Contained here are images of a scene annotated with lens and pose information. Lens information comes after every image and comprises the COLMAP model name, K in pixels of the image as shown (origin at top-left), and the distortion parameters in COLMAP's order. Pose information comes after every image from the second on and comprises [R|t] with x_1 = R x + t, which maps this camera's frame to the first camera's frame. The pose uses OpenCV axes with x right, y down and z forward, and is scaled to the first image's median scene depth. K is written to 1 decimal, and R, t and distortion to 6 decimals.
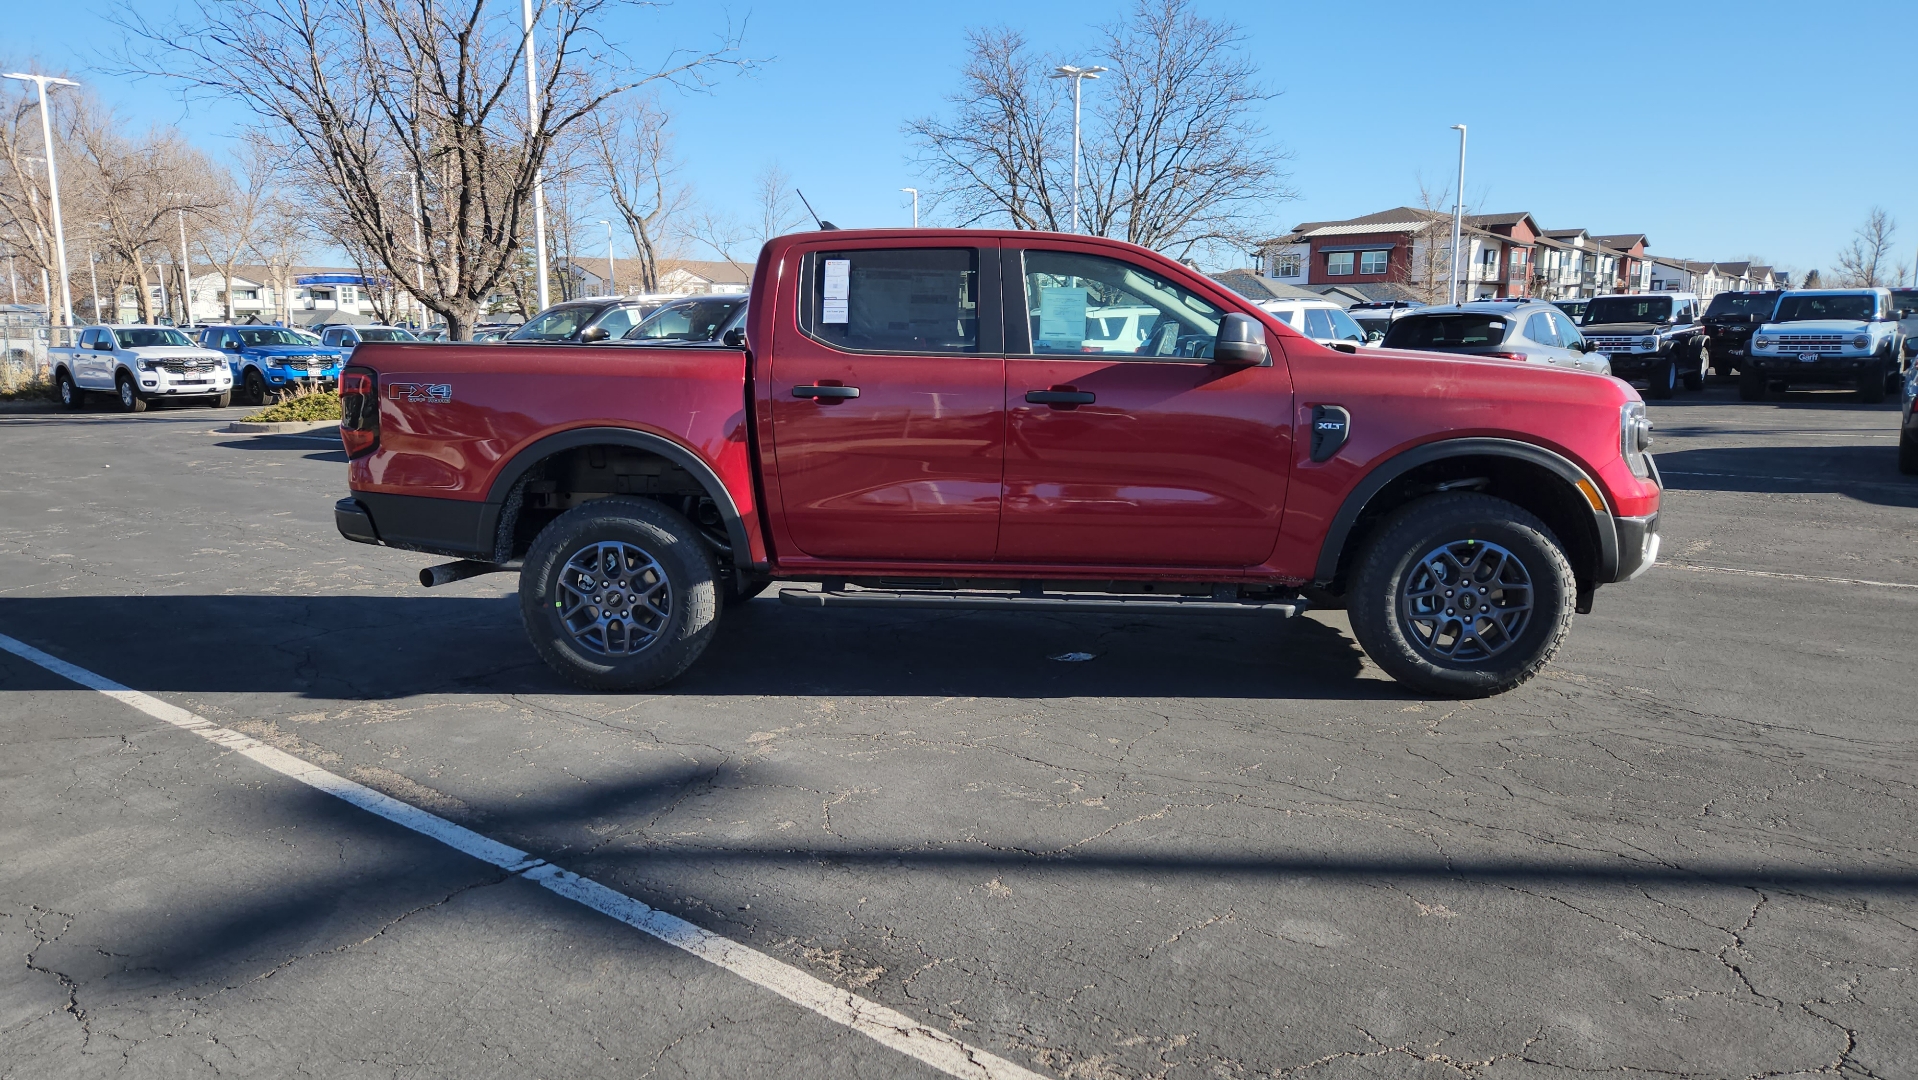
lens RADIAL K [[1284.7, 0, 922.6], [0, 1284.7, 542.0], [0, 0, 1]] dist [0.076264, -0.062236]
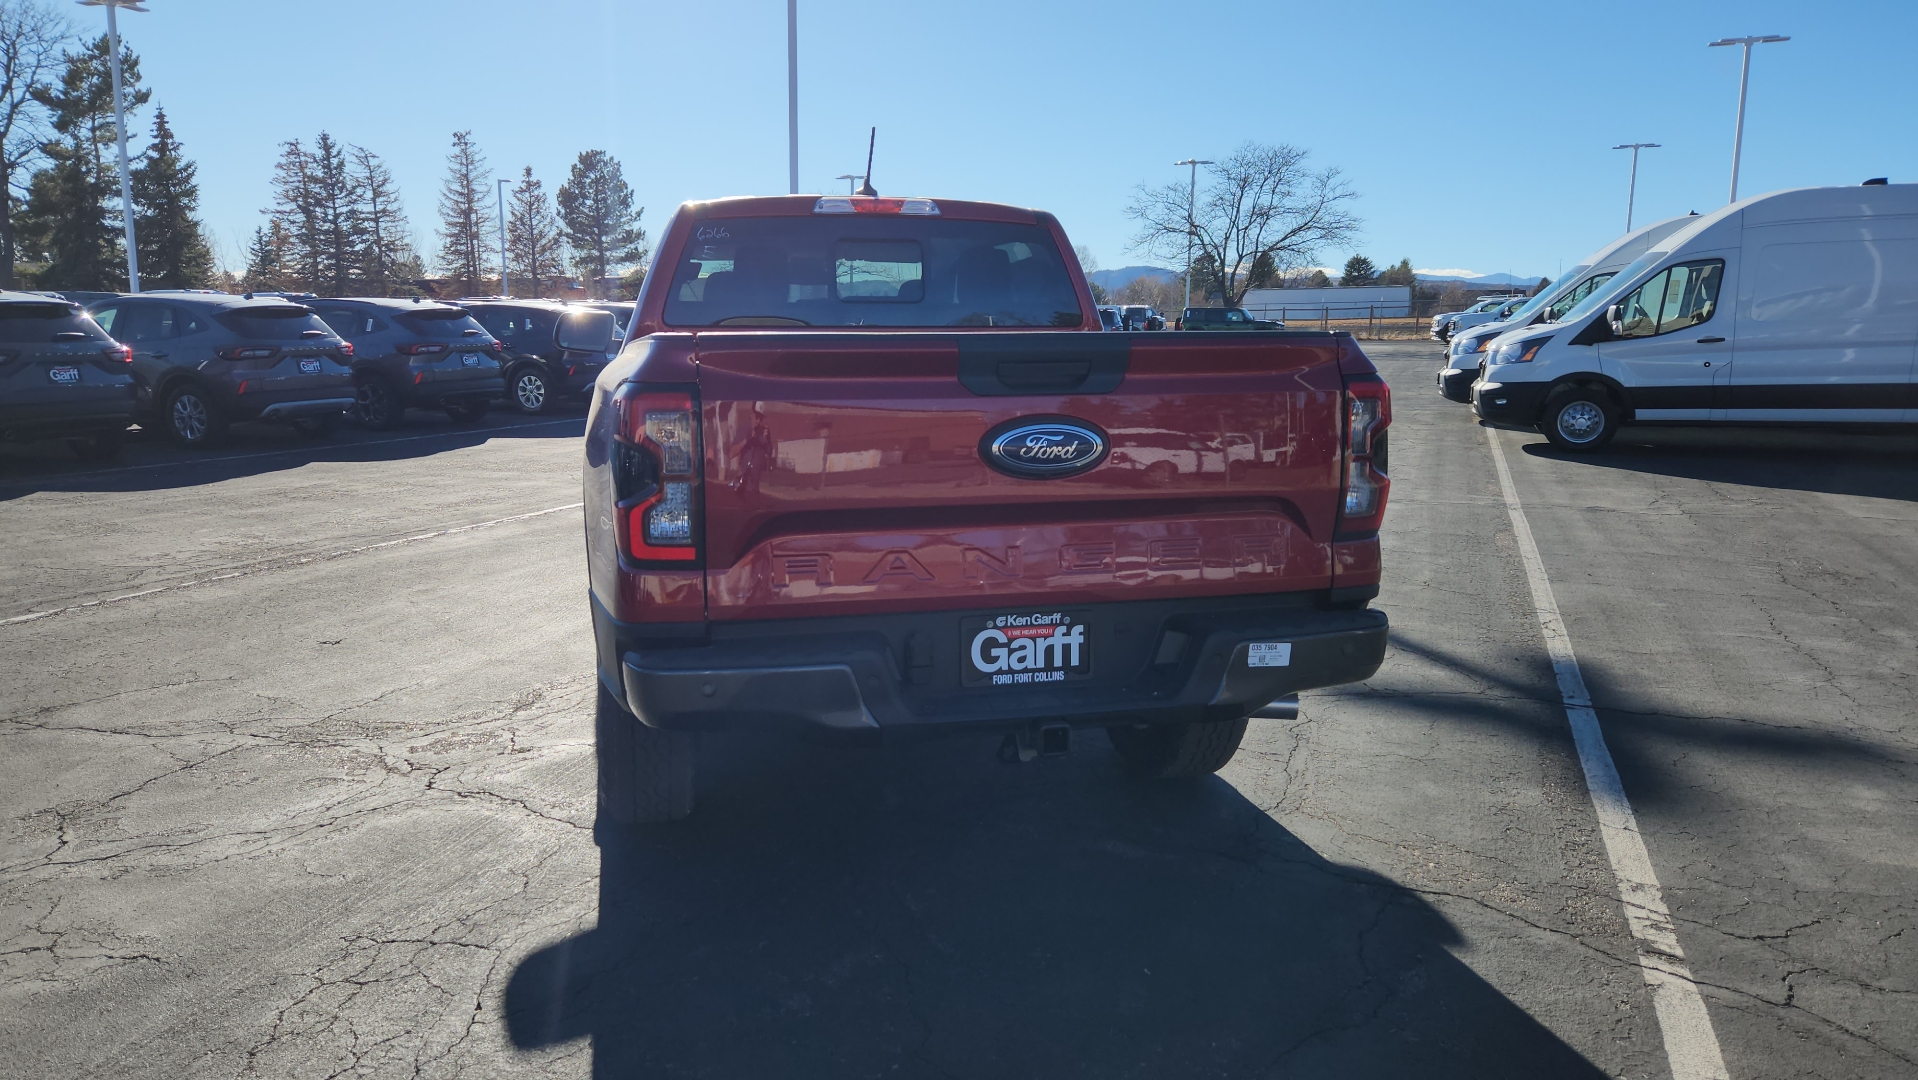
lens RADIAL K [[1284.7, 0, 922.6], [0, 1284.7, 542.0], [0, 0, 1]] dist [0.076264, -0.062236]
pose [[-0.308153, -0.148212, 0.939721, -0.947870], [0.149958, 0.967873, 0.201826, -0.212747], [-0.939444, 0.203112, -0.276027, 1.387351]]
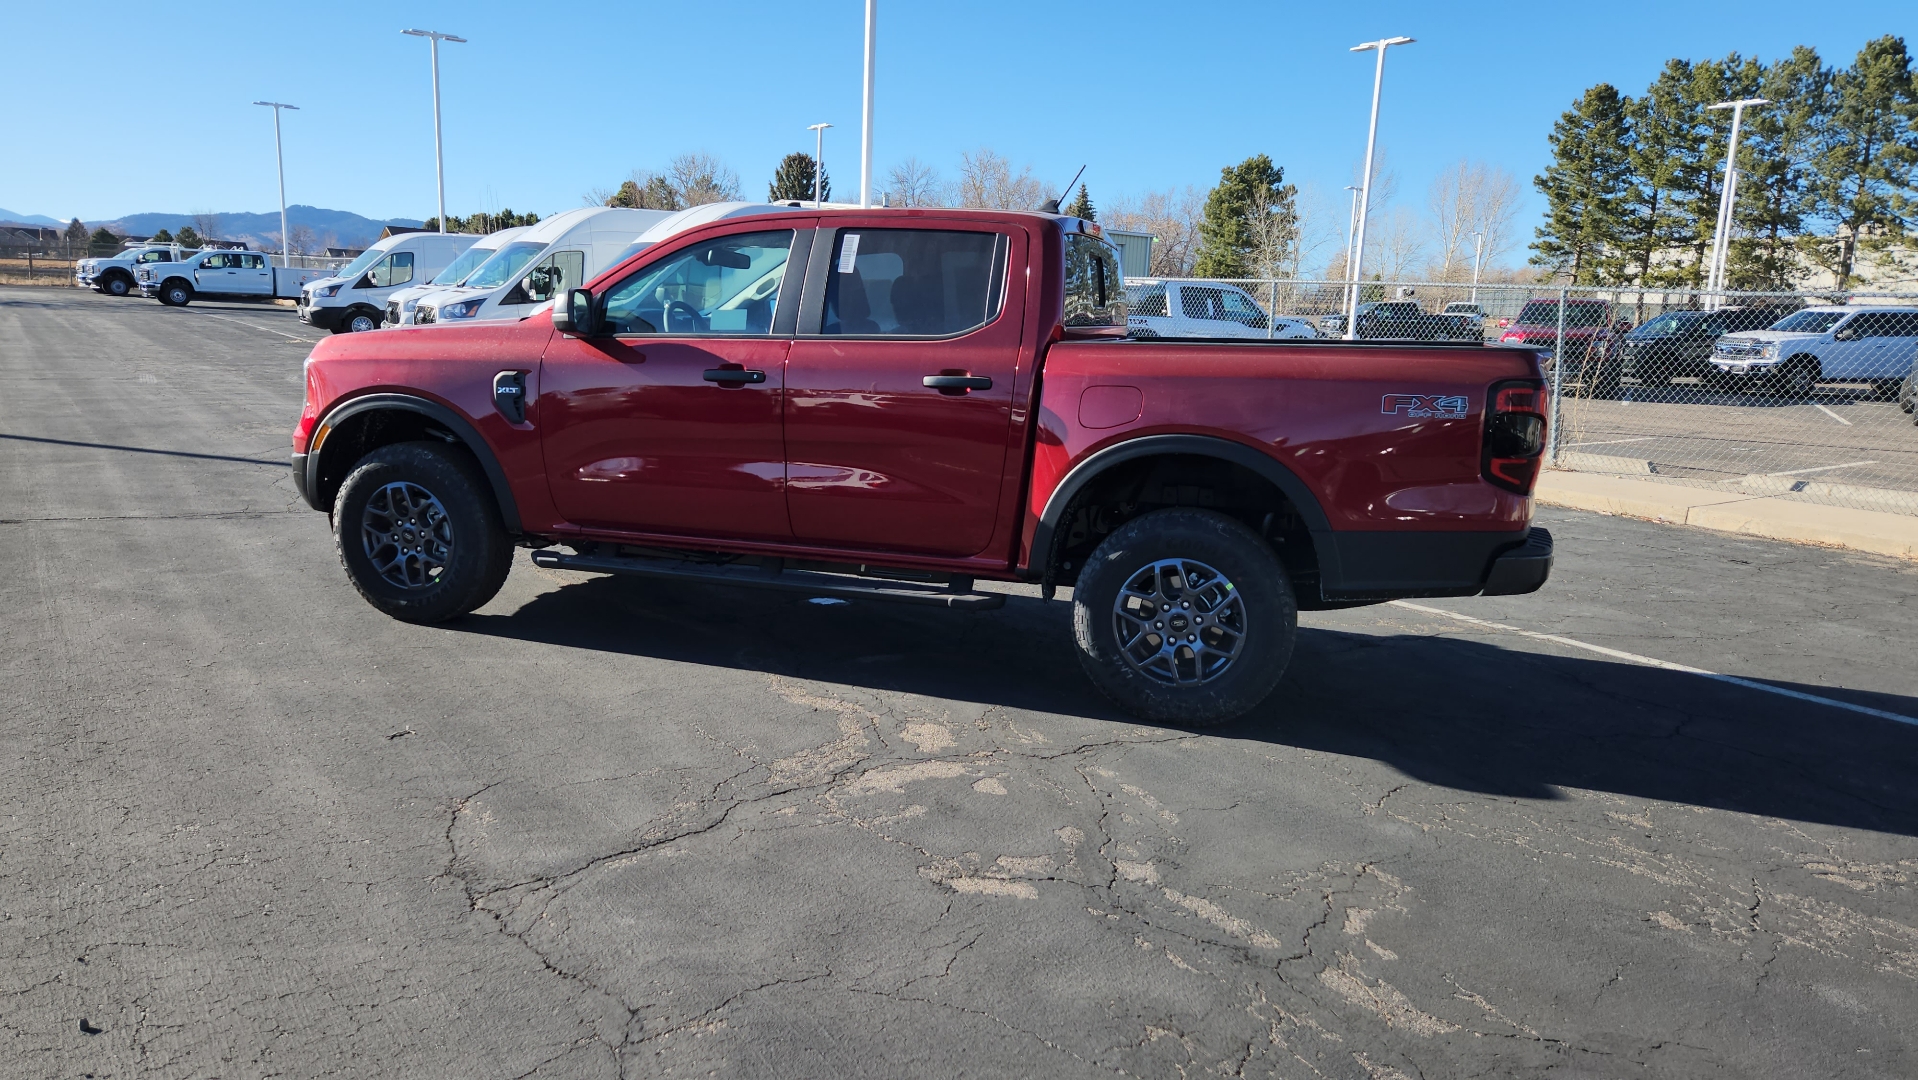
lens RADIAL K [[1280.2, 0, 921.1], [0, 1280.2, 556.6], [0, 0, 1]] dist [0.075524, -0.058613]
pose [[-0.971281, -0.073451, 0.226316, -0.239413], [0.006640, 0.942423, 0.334358, -0.360172], [-0.237844, 0.326258, -0.914869, 2.225079]]
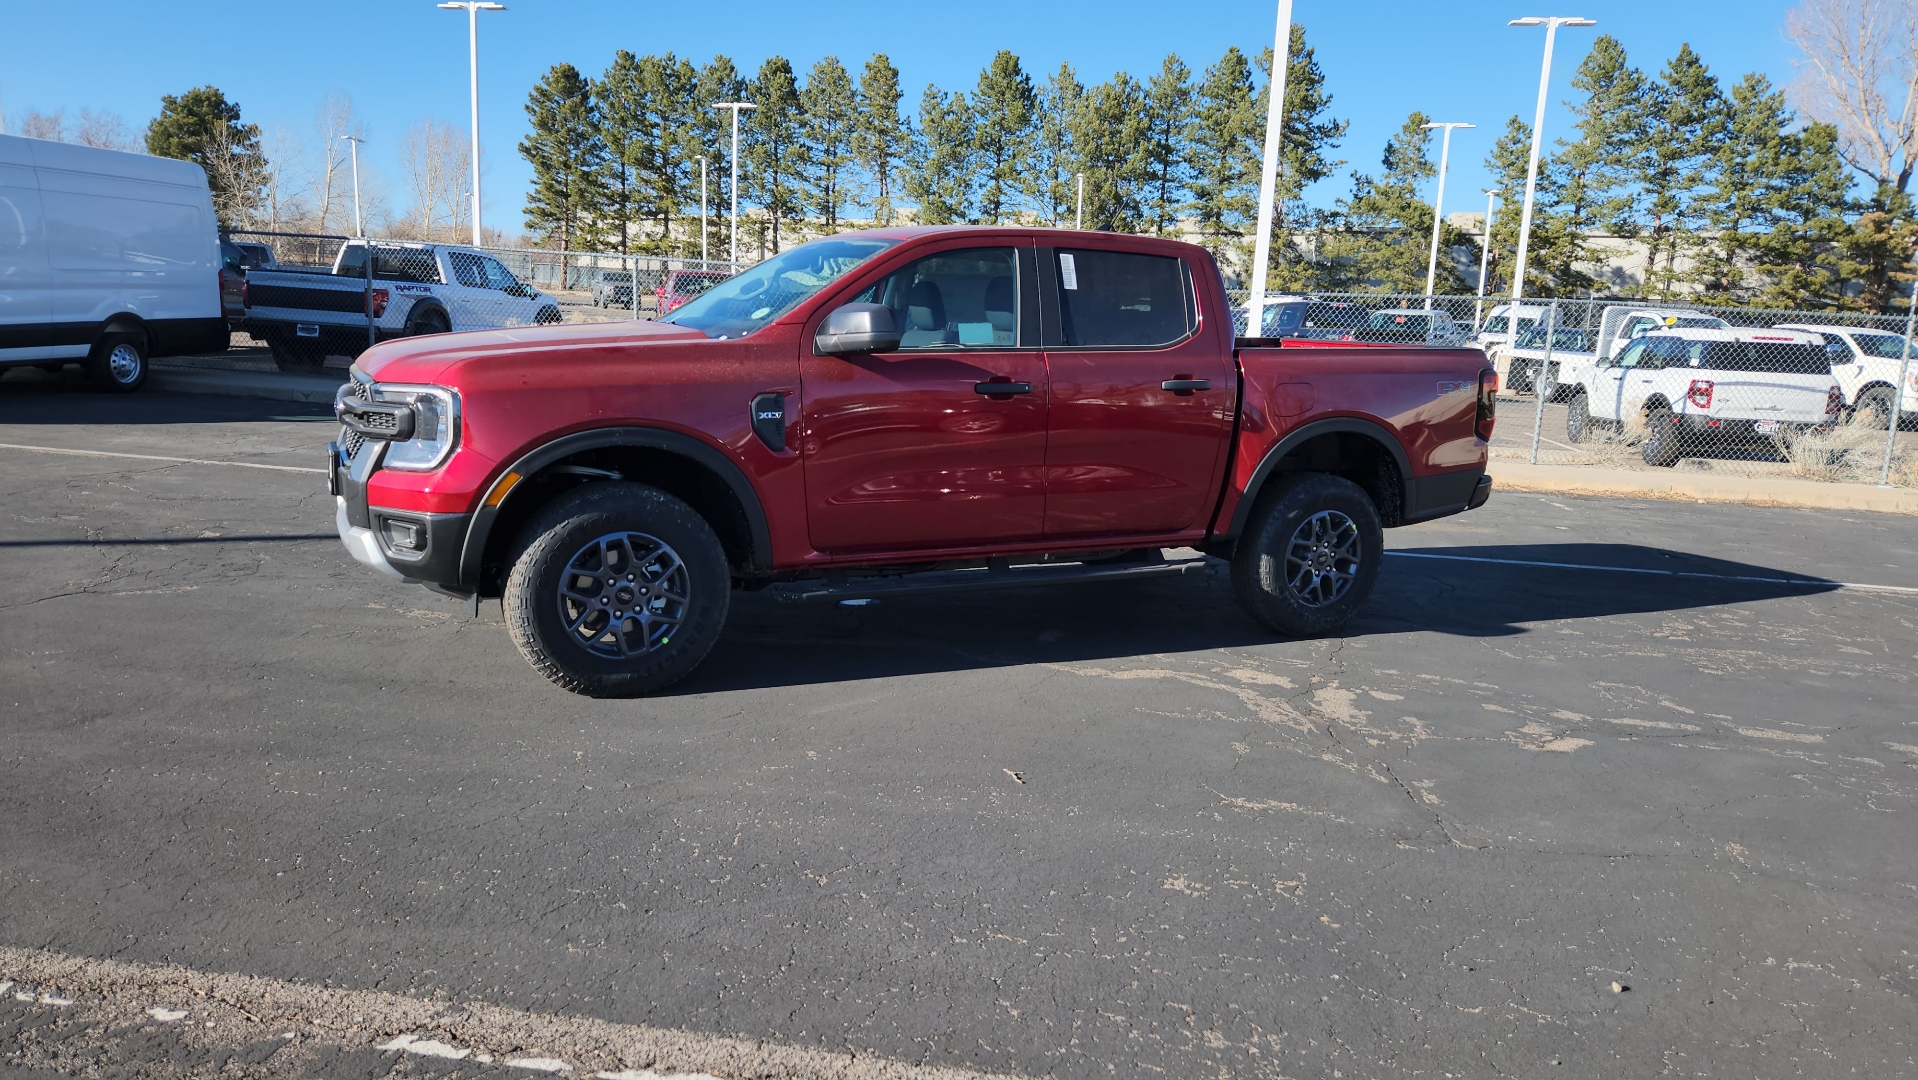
lens RADIAL K [[1291.2, 0, 950.7], [0, 1291.2, 538.8], [0, 0, 1]] dist [0.085266, -0.079714]
pose [[-0.852007, 0.058765, -0.520223, 0.709473], [-0.120808, 0.944794, 0.304581, -0.358116], [0.509402, 0.322353, -0.797871, 2.155672]]
